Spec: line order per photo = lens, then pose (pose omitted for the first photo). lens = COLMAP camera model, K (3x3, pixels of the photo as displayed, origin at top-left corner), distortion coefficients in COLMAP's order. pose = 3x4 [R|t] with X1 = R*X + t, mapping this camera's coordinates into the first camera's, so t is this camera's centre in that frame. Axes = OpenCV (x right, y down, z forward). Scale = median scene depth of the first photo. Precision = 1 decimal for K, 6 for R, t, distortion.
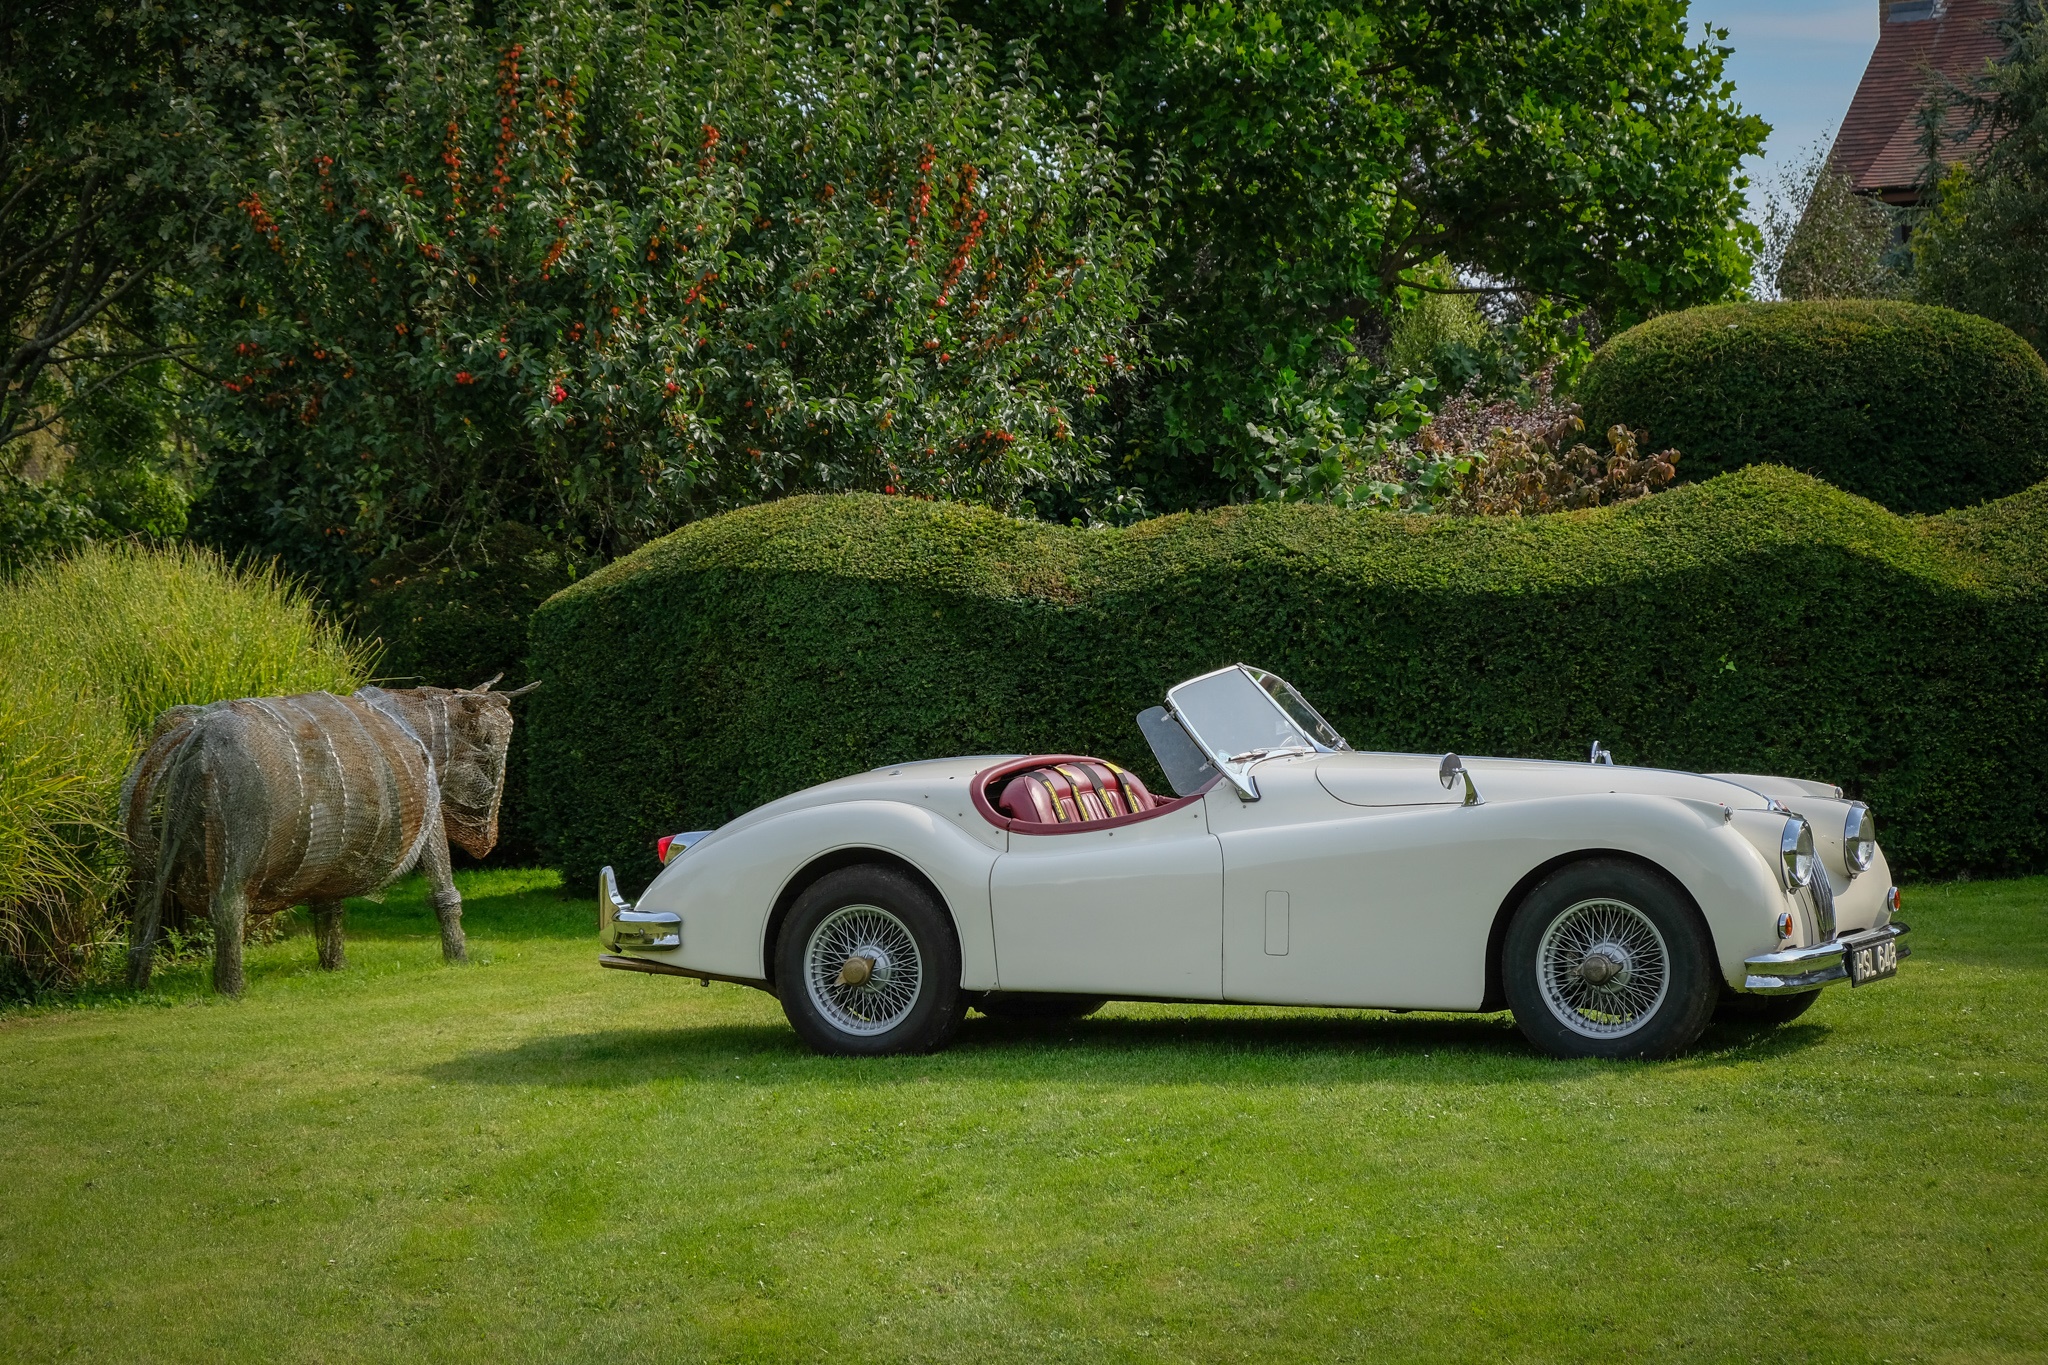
lens RADIAL K [[3891.9, 0, 1076.7], [0, 3891.9, 685.1], [0, 0, 1]] dist [0.051099, 0.088683]
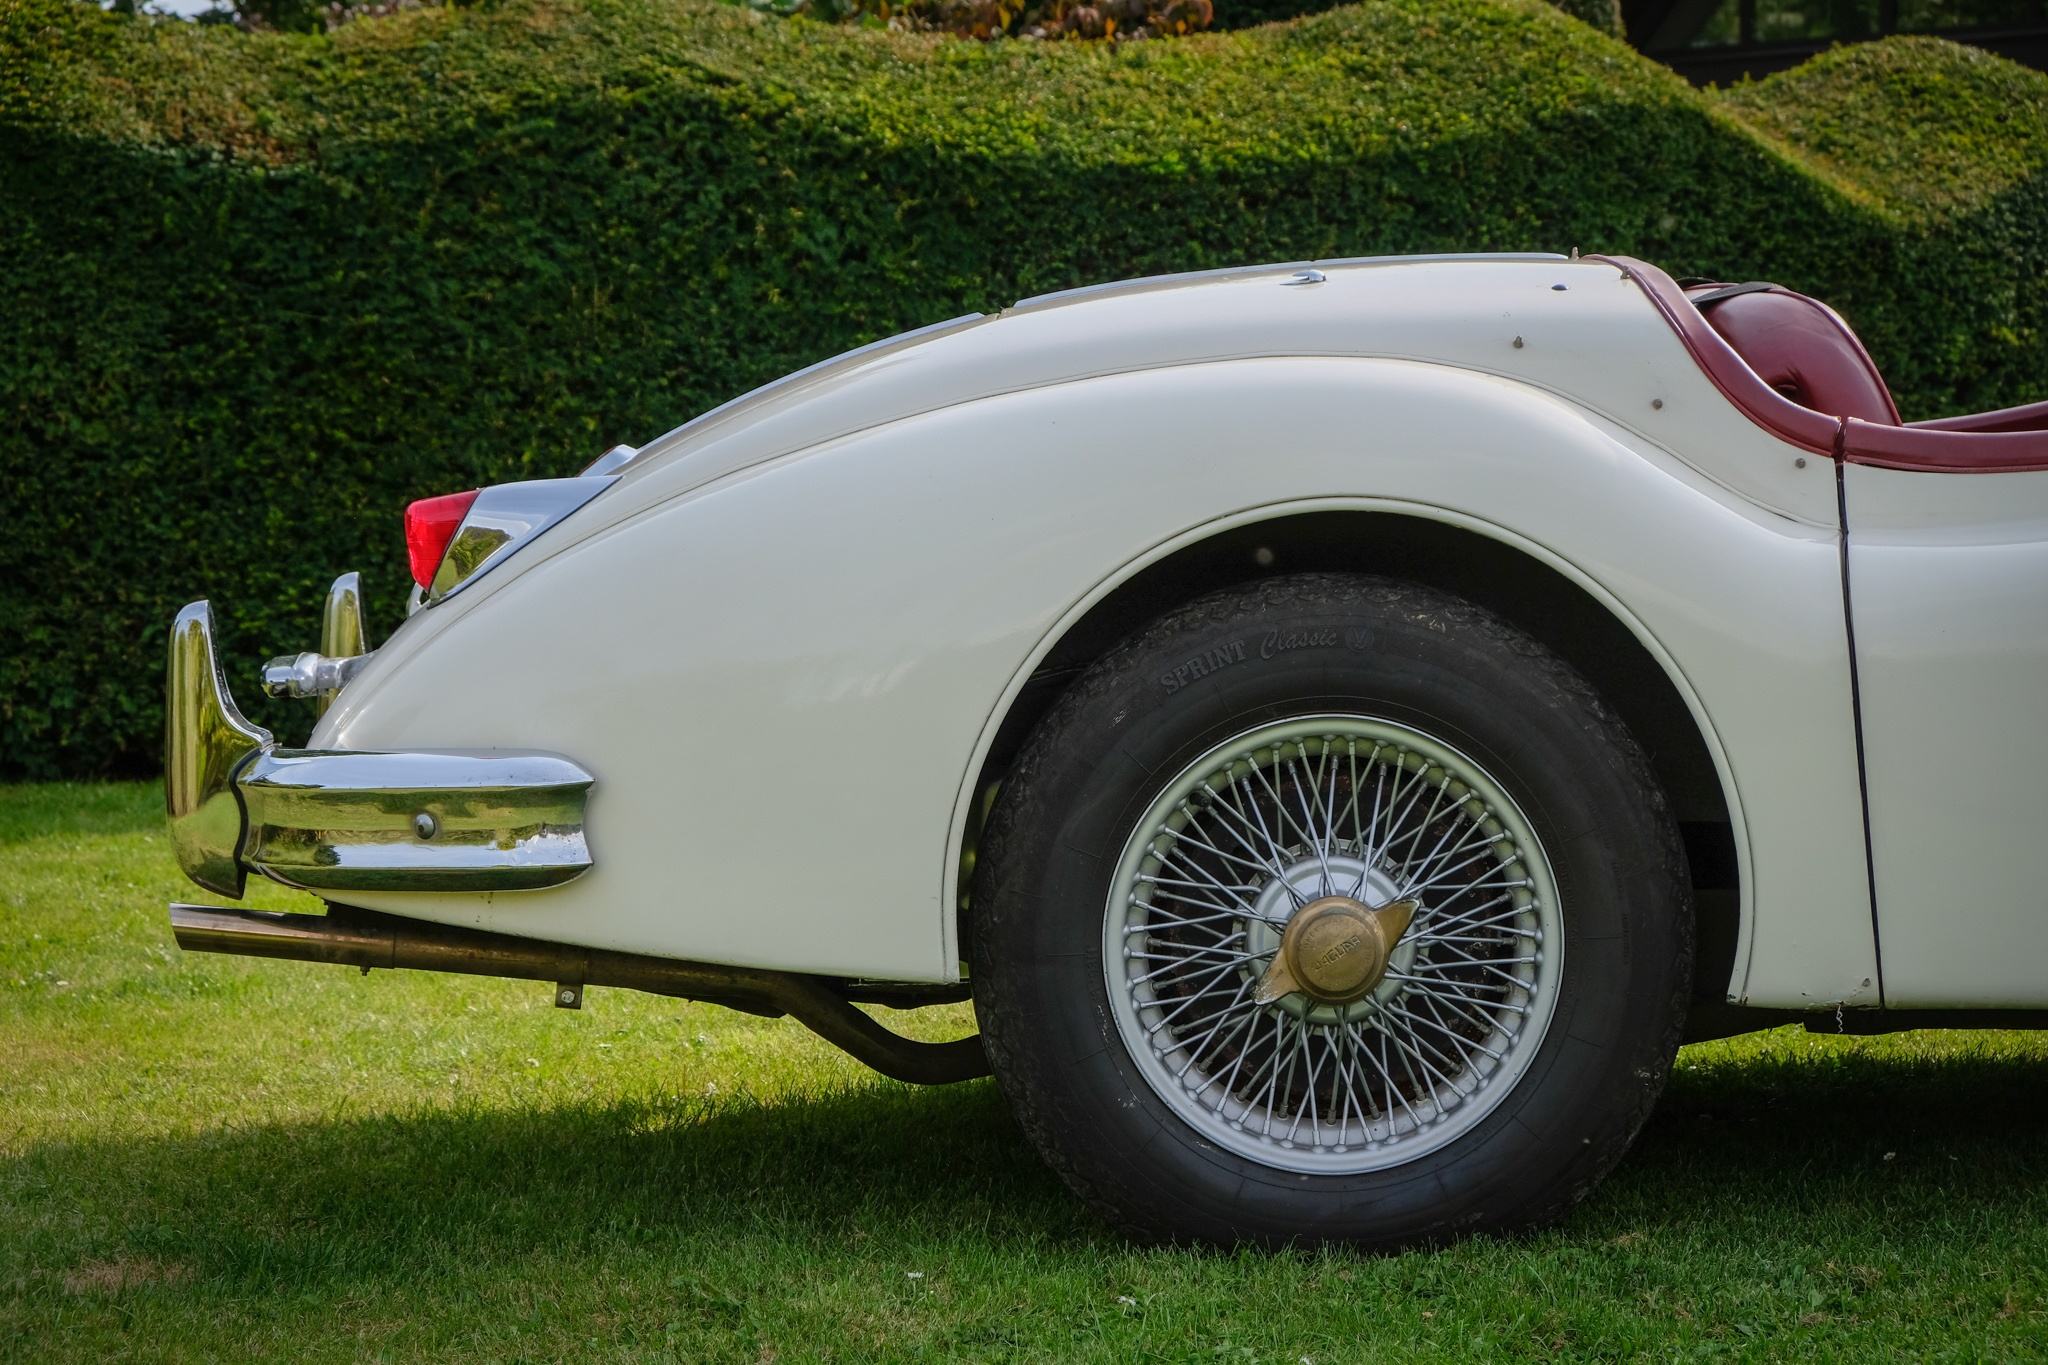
lens RADIAL K [[4520.8, 0, 1024.0], [0, 4520.8, 682.5], [0, 0, 1]] dist [-0.017317, 0.704507]
pose [[0.929209, 0.001088, 0.369553, -0.125420], [-0.011541, 0.999593, 0.026077, 0.028648], [-0.369375, -0.028496, 0.928844, 0.441192]]
